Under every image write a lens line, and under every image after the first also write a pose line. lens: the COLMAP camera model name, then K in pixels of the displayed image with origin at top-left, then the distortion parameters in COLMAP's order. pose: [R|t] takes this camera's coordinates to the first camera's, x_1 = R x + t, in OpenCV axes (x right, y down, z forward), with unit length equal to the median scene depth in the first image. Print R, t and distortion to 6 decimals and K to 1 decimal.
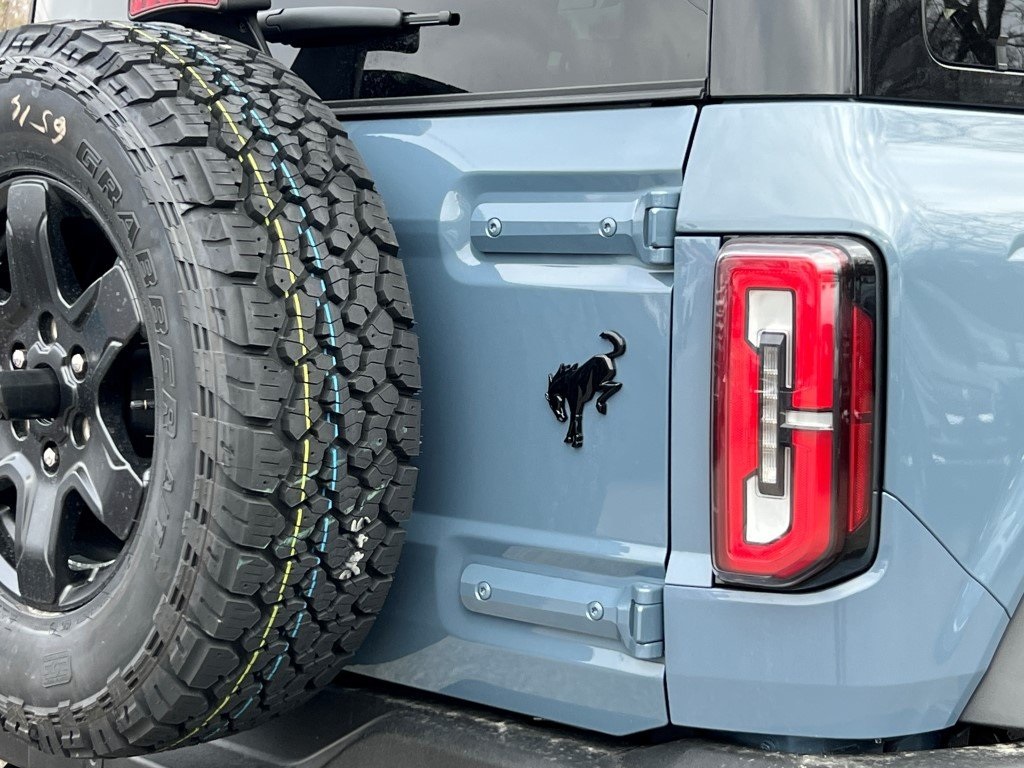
lens RADIAL K [[1972.6, 0, 512.0], [0, 1972.6, 384.0], [0, 0, 1]] dist [0.178949, -0.116034]
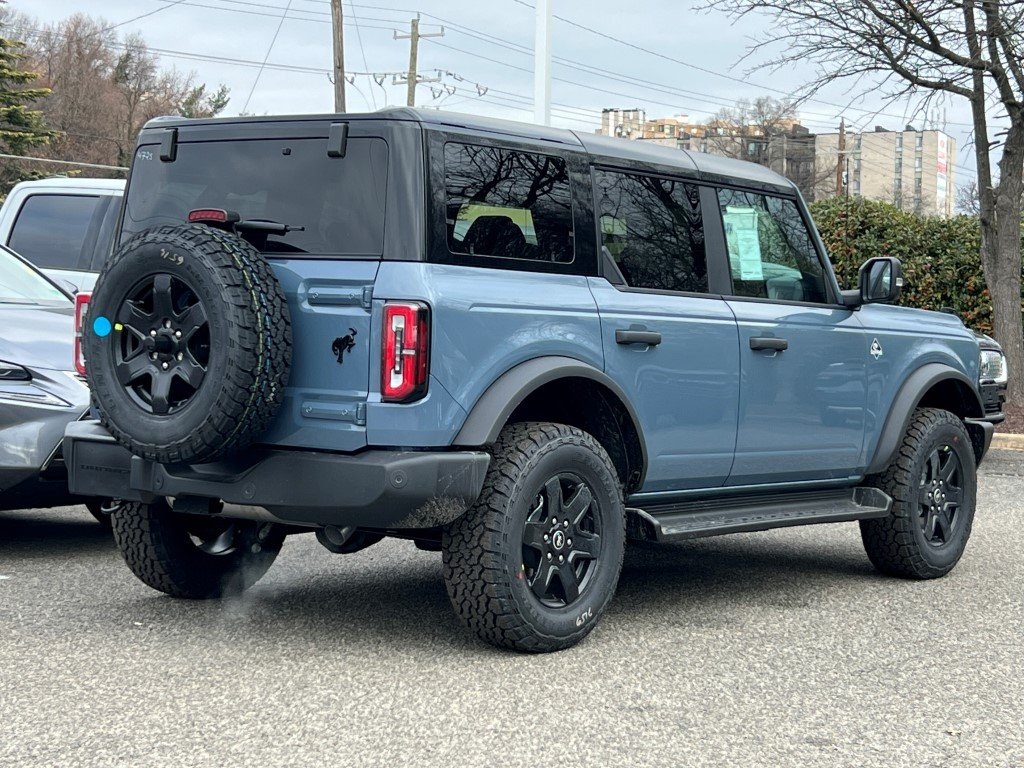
lens RADIAL K [[1972.6, 0, 512.0], [0, 1972.6, 384.0], [0, 0, 1]] dist [0.178949, -0.116034]
pose [[0.988947, 0.028819, 0.145439, -0.162882], [-0.021661, 0.998486, -0.050561, 0.228038], [-0.146676, 0.046852, 0.988074, -2.293712]]
